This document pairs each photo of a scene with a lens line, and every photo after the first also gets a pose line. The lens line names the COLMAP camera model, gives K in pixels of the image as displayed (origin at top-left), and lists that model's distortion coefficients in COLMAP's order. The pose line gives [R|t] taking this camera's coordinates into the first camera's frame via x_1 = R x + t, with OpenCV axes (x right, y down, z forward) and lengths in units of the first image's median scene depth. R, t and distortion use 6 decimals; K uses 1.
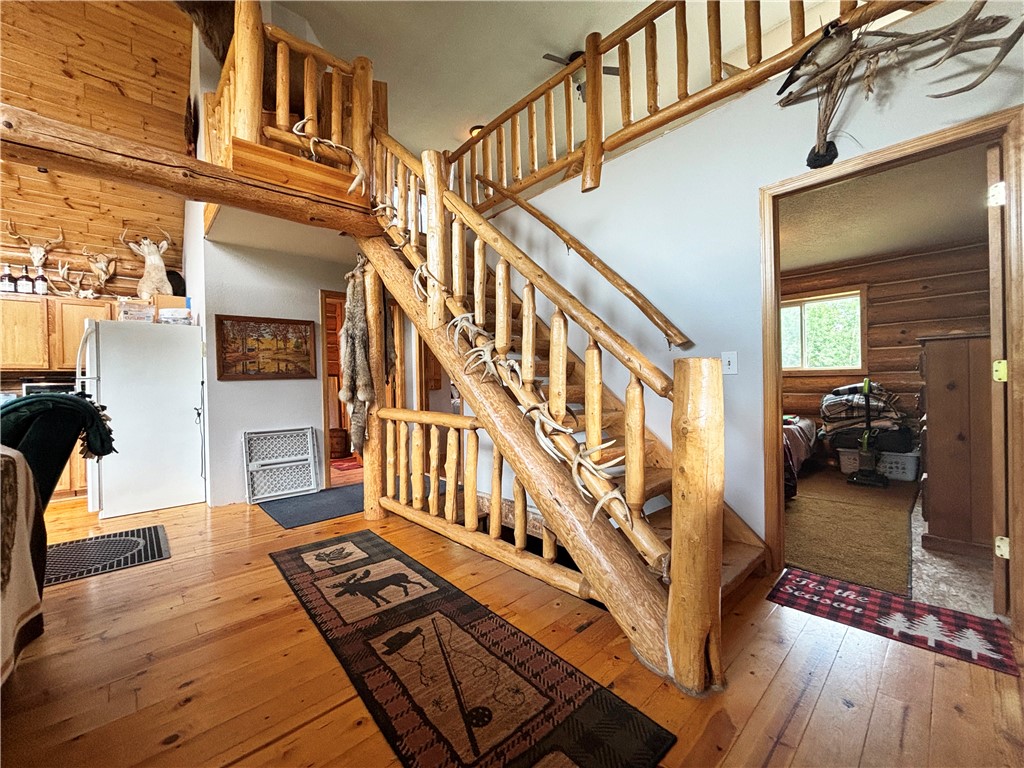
lens RADIAL K [[412.3, 0, 511.6], [0, 412.3, 382.6], [0, 0, 1]] dist [-0.001059, -0.000385]
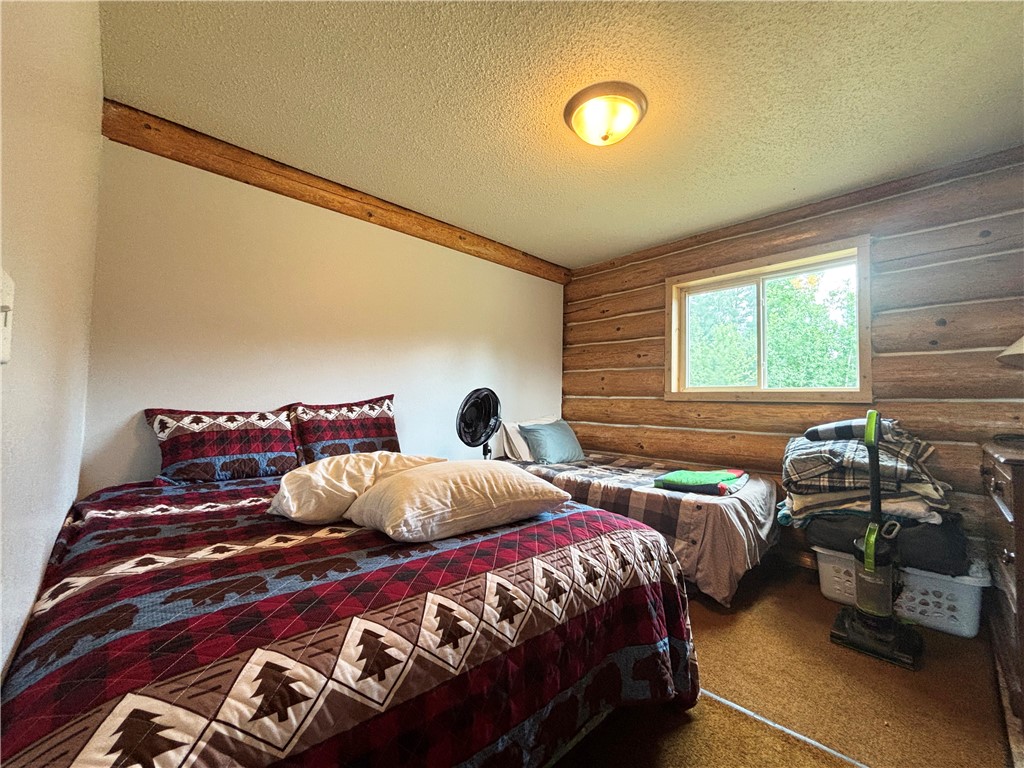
lens RADIAL K [[412.3, 0, 512.7], [0, 412.3, 381.4], [0, 0, 1]] dist [-0.001059, -0.000385]
pose [[0.999194, 0.039881, 0.004559, 0.422476], [-0.039610, 0.998010, -0.049058, -0.002660], [-0.006506, 0.048838, 0.998786, 0.500766]]
